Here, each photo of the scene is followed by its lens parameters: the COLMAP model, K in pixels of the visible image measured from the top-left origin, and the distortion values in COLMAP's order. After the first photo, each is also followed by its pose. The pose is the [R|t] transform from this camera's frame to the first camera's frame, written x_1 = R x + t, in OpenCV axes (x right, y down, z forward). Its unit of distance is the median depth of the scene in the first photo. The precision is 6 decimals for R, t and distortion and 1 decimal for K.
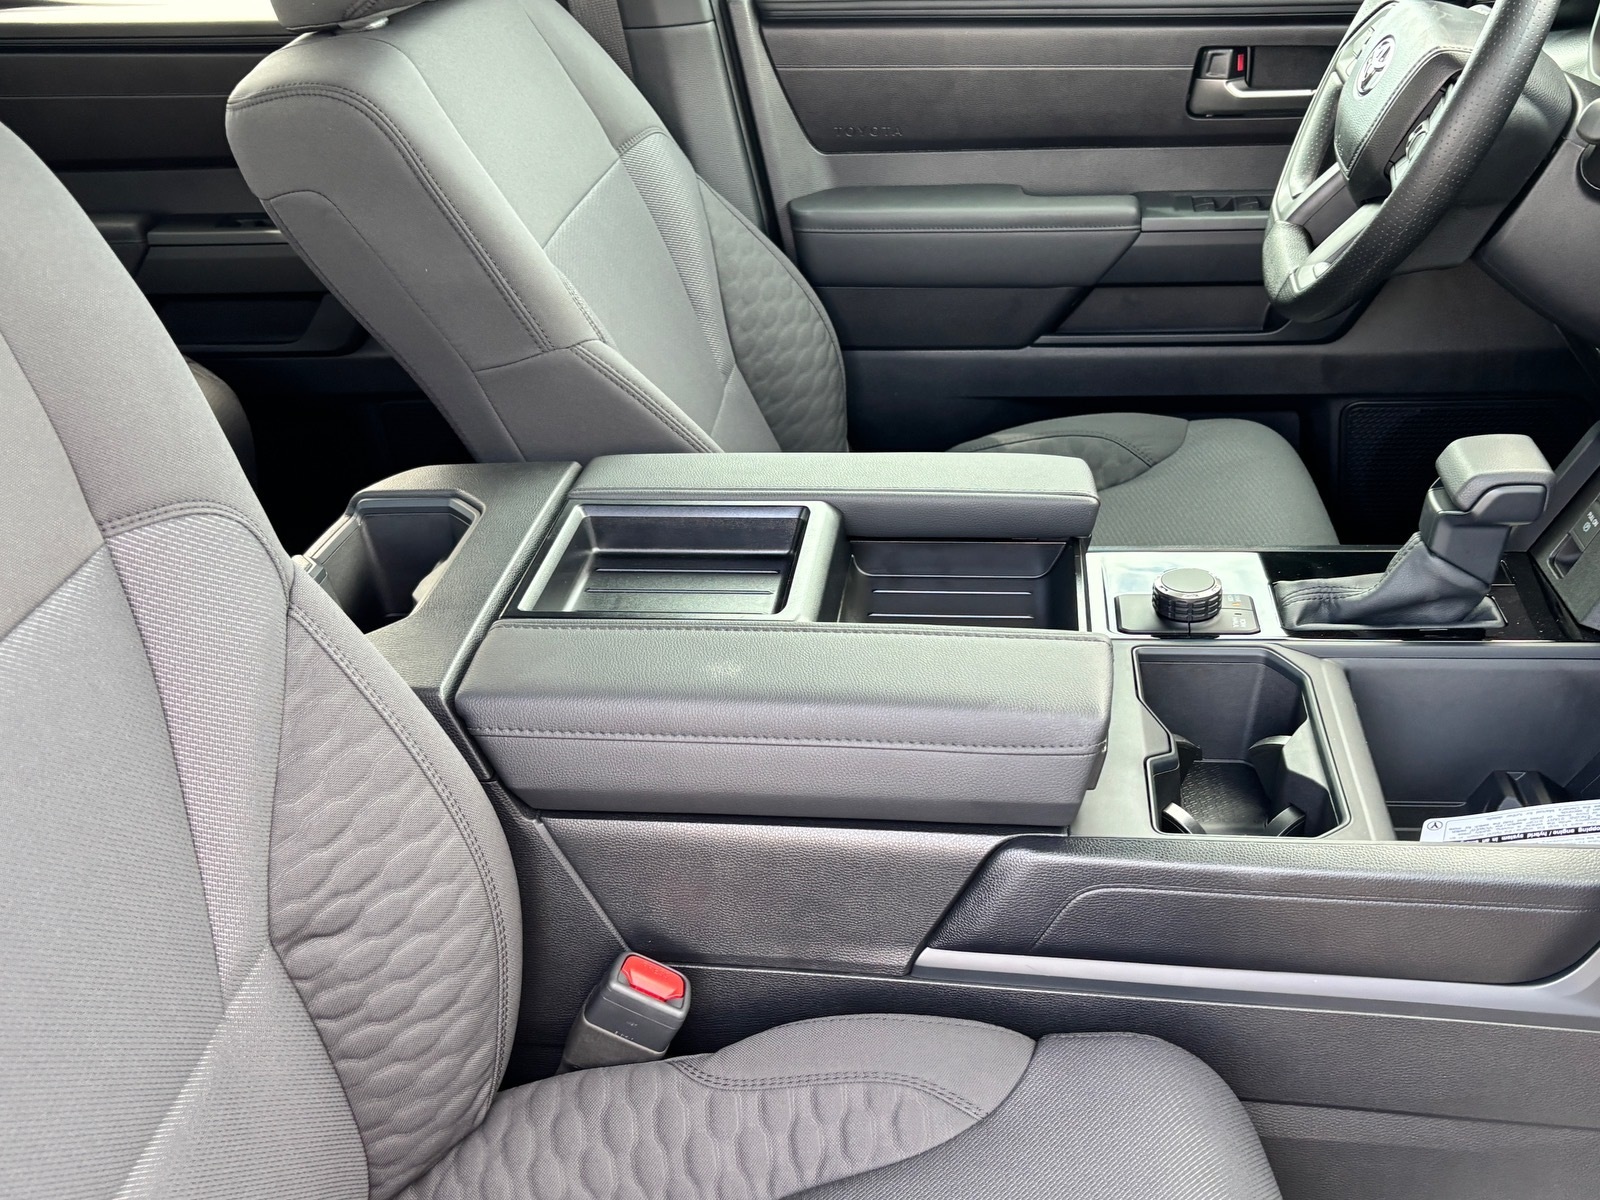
lens RADIAL K [[1606.5, 0, 769.4], [0, 1606.5, 594.3], [0, 0, 1]] dist [0.086126, -0.308964]
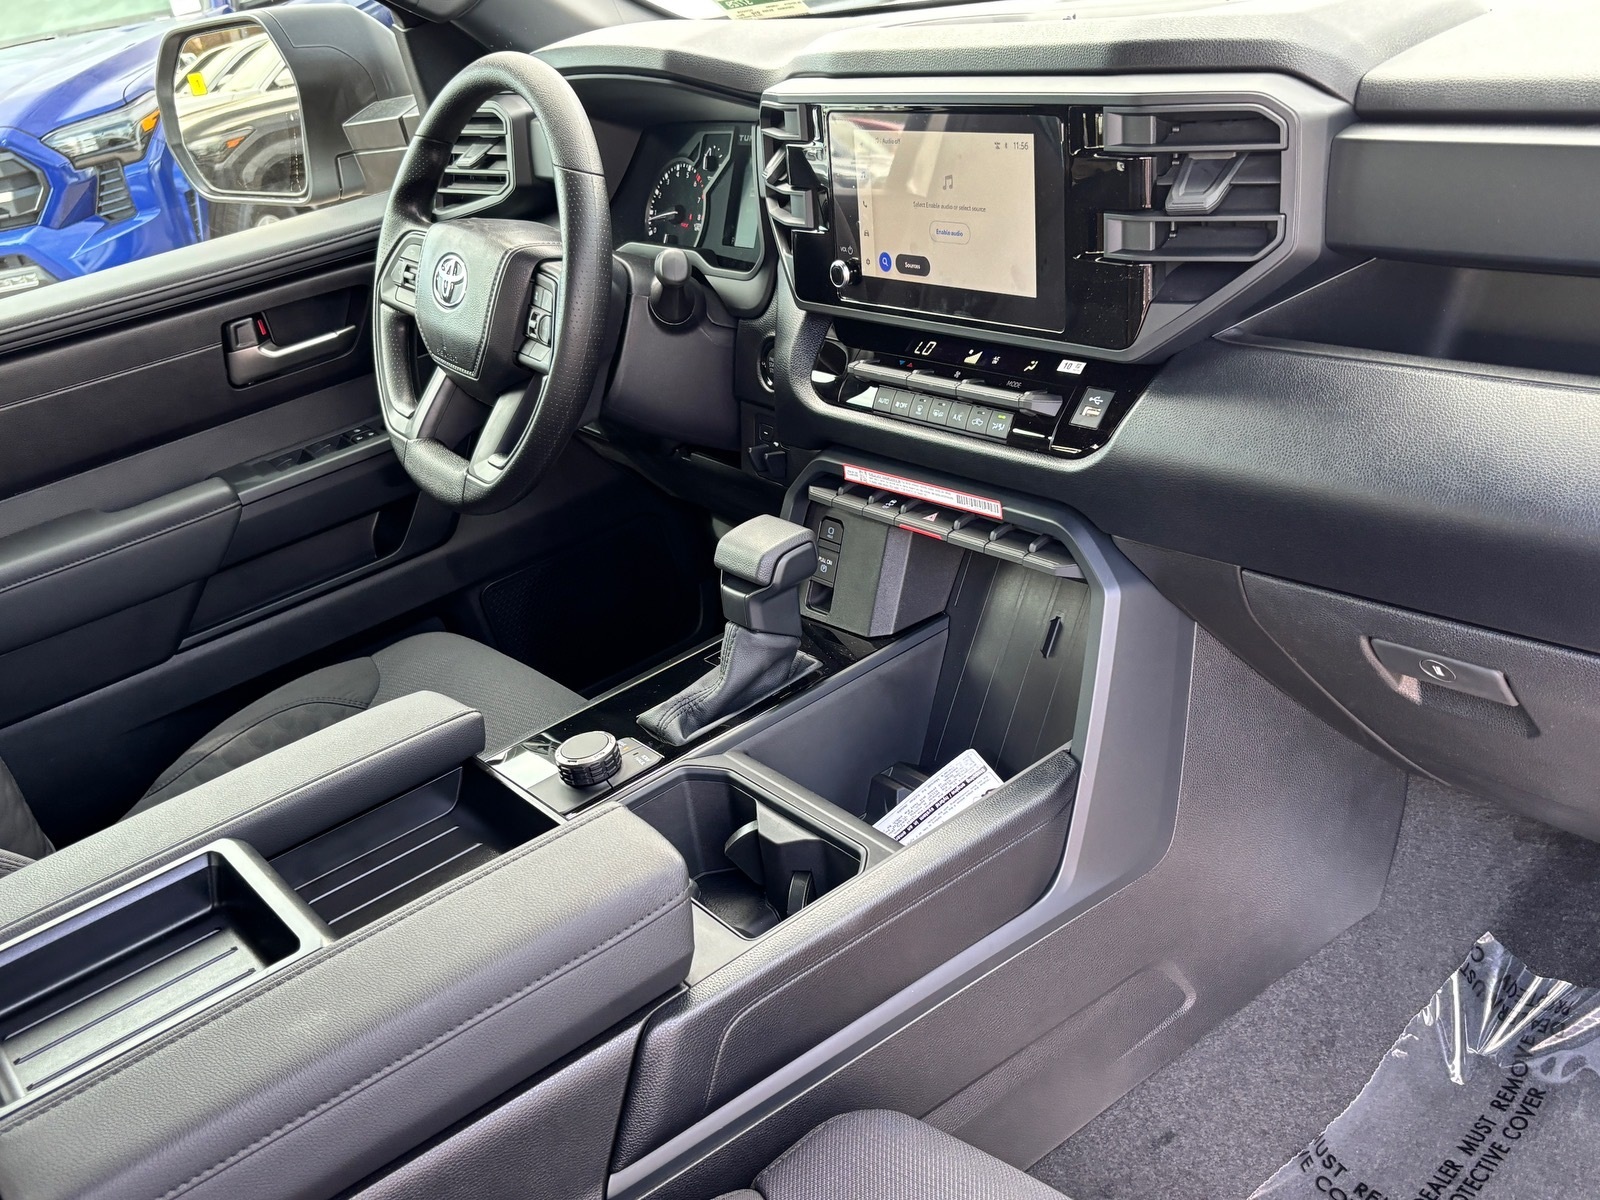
lens RADIAL K [[1606.5, 0, 769.4], [0, 1606.5, 594.3], [0, 0, 1]] dist [0.086126, -0.308964]
pose [[0.702560, -0.356437, 0.615924, -0.269747], [0.453722, 0.891141, -0.001837, -0.040293], [-0.548220, 0.280749, 0.787804, 0.077793]]
